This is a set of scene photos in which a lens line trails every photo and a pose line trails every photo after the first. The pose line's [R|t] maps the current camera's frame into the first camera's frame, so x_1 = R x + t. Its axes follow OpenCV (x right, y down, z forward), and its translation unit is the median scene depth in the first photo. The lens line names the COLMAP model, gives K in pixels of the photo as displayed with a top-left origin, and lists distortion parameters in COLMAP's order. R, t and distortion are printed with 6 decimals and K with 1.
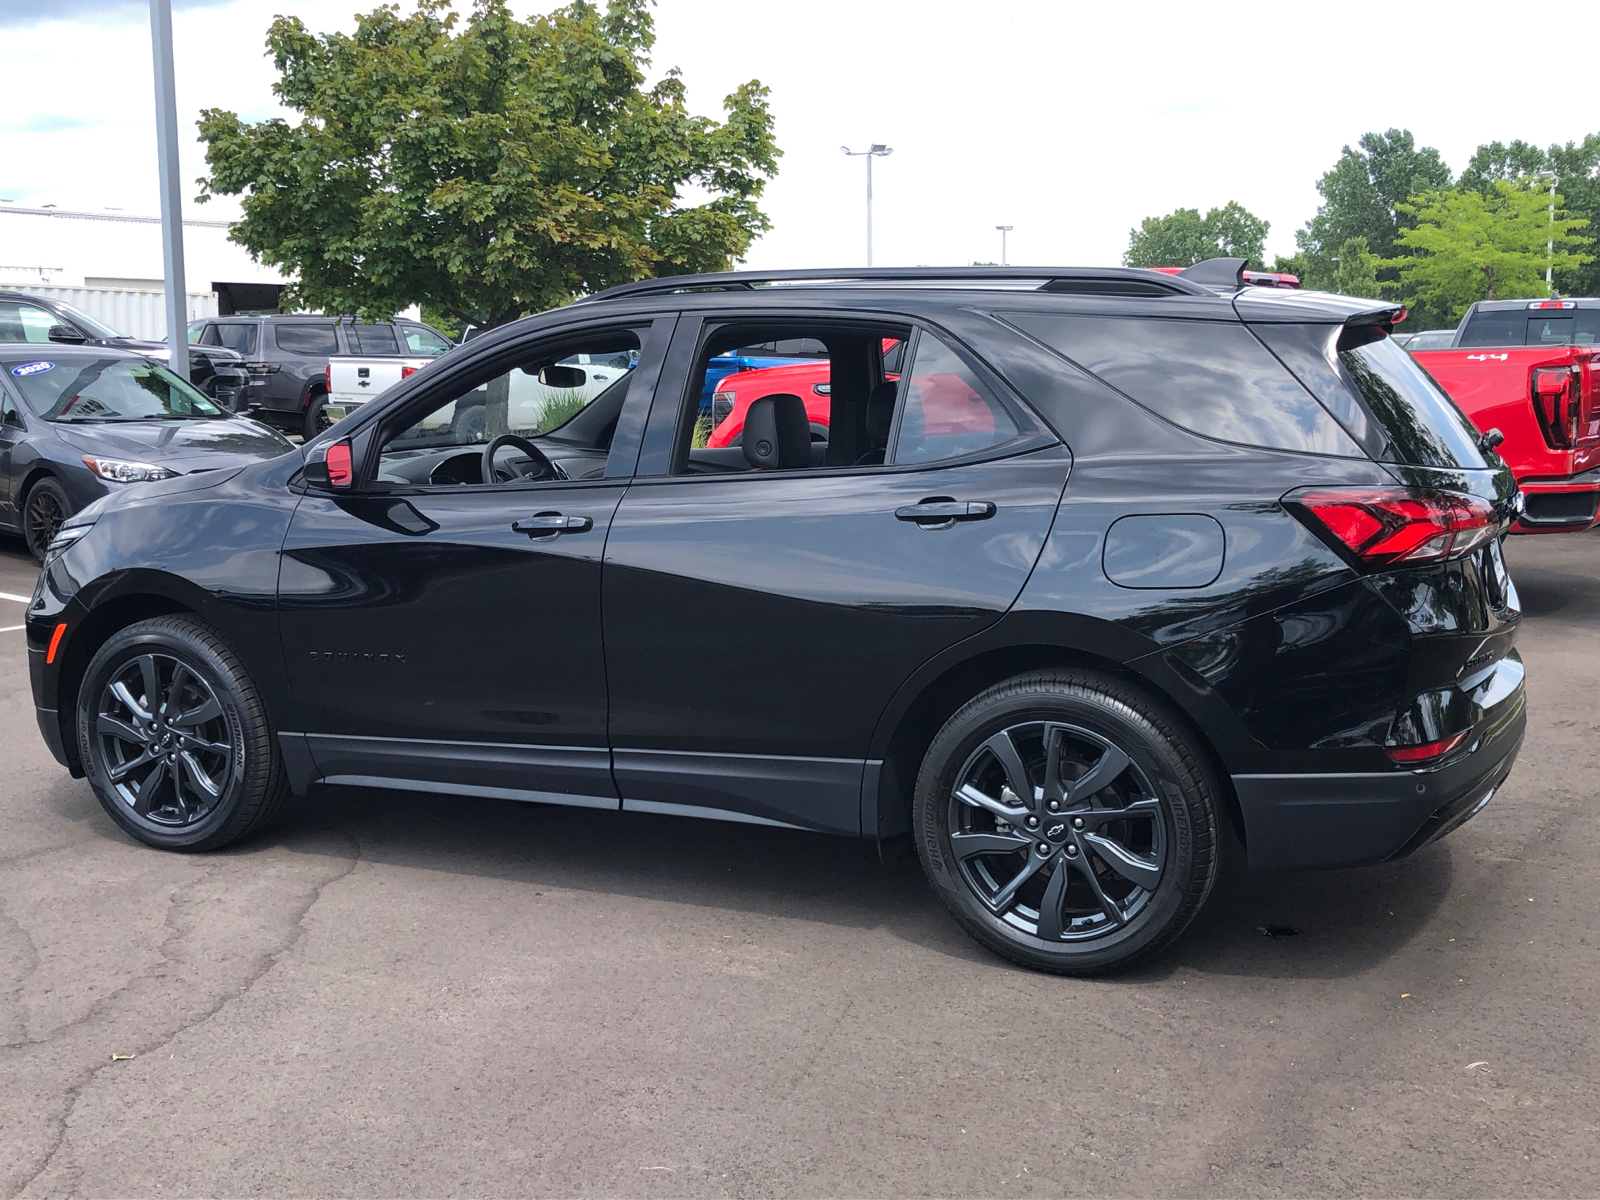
lens RADIAL K [[1666.9, 0, 805.1], [0, 1666.9, 483.2], [0, 0, 1]] dist [0.054186, -0.145789]
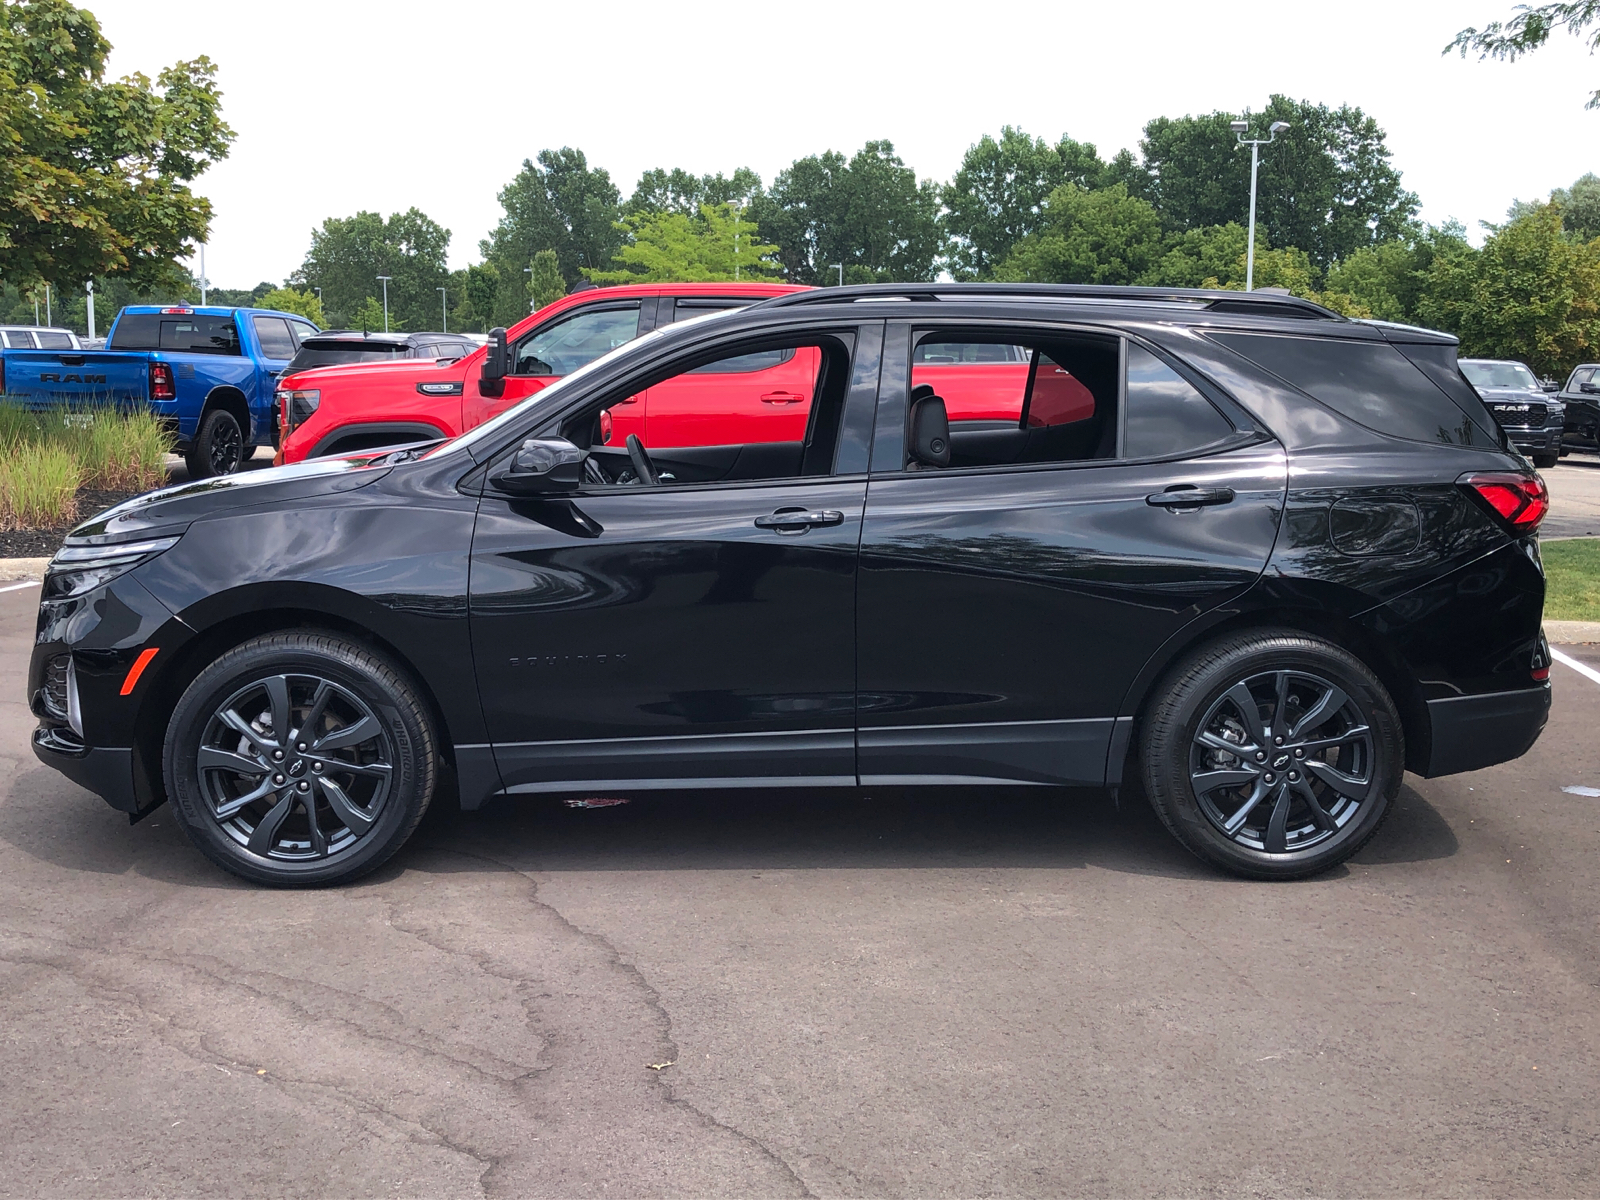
lens RADIAL K [[1666.9, 0, 805.1], [0, 1666.9, 483.2], [0, 0, 1]] dist [0.054186, -0.145789]
pose [[0.893213, -0.011859, 0.449478, -0.678403], [0.013120, 0.999914, 0.000310, 0.003008], [-0.449443, 0.005620, 0.893291, 0.075581]]
